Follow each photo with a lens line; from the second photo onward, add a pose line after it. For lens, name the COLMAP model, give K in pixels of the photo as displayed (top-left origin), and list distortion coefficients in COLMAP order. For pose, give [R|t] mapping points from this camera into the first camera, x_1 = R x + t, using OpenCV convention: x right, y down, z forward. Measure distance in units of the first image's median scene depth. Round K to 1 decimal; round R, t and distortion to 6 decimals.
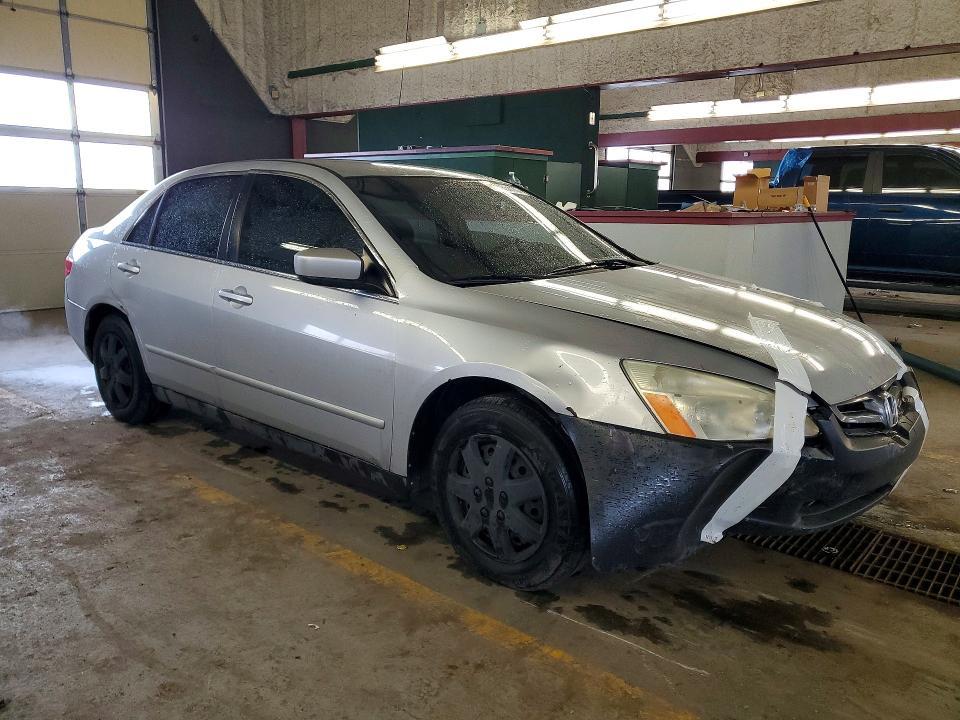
lens RADIAL K [[736.2, 0, 479.5], [0, 736.2, 324.8], [0, 0, 1]] dist [0.016275, 0.003871]
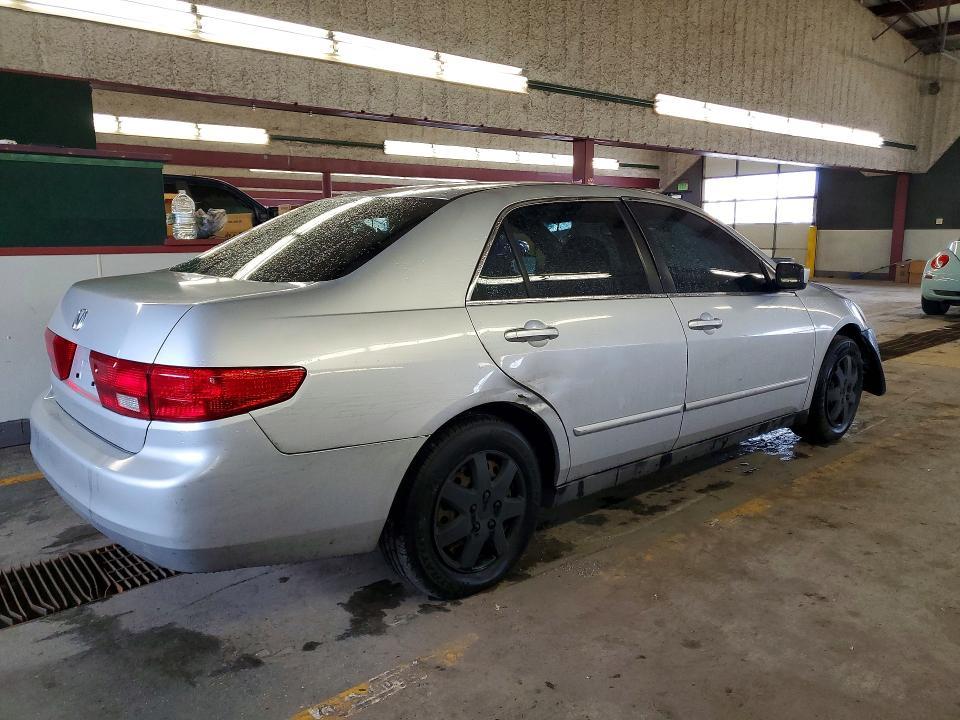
lens RADIAL K [[725.3, 0, 480.0], [0, 725.3, 360.0], [0, 0, 1]] dist [0.013643, 0.001009]
pose [[0.157908, -0.184171, 0.970127, -1.325305], [0.170015, 0.972852, 0.157015, -0.194421], [-0.972708, 0.140143, 0.184933, 1.102035]]
